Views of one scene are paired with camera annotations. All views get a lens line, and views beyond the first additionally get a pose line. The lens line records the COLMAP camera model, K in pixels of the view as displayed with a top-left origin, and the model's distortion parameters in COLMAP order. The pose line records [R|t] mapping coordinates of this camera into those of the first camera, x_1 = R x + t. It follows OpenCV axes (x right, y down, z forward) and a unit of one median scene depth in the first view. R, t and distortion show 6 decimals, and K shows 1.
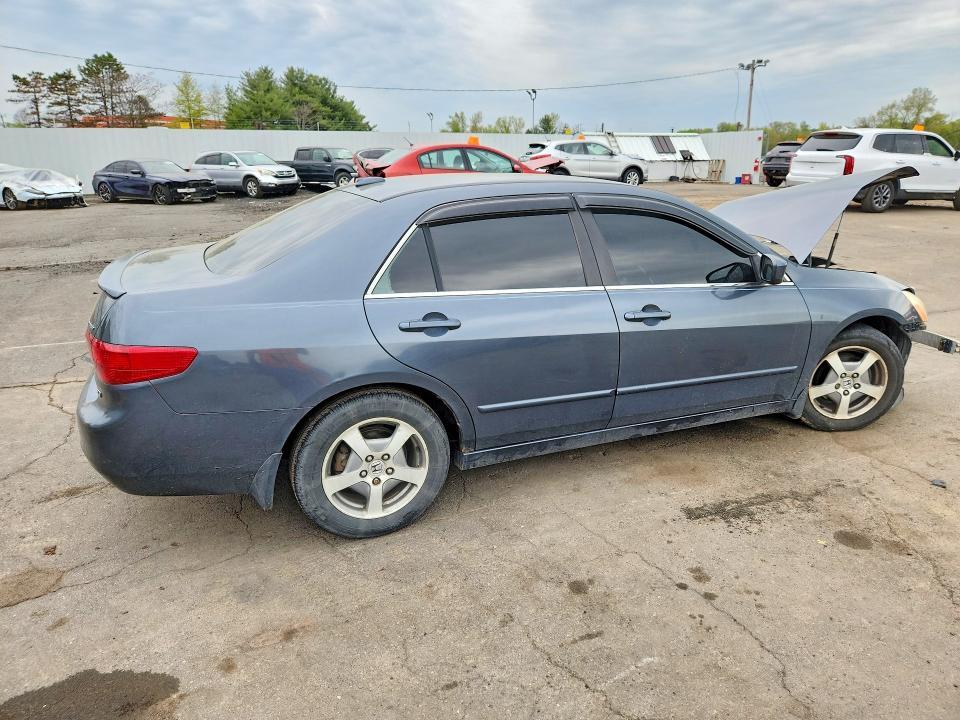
lens RADIAL K [[668.7, 0, 487.6], [0, 668.7, 361.7], [0, 0, 1]] dist [0.034084, -0.032297]
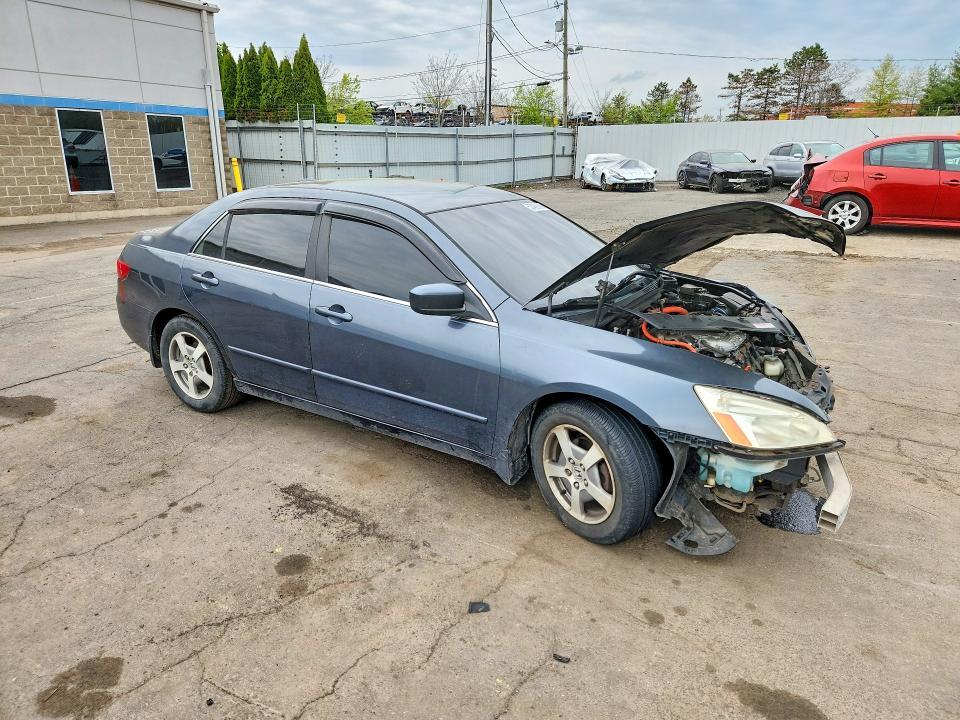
lens RADIAL K [[668.7, 0, 485.3], [0, 668.7, 358.6], [0, 0, 1]] dist [0.034084, -0.032297]
pose [[0.551395, 0.254549, -0.794461, 0.236423], [-0.242722, 0.960064, 0.139148, -0.039236], [0.798154, 0.116107, 0.591159, 0.101822]]
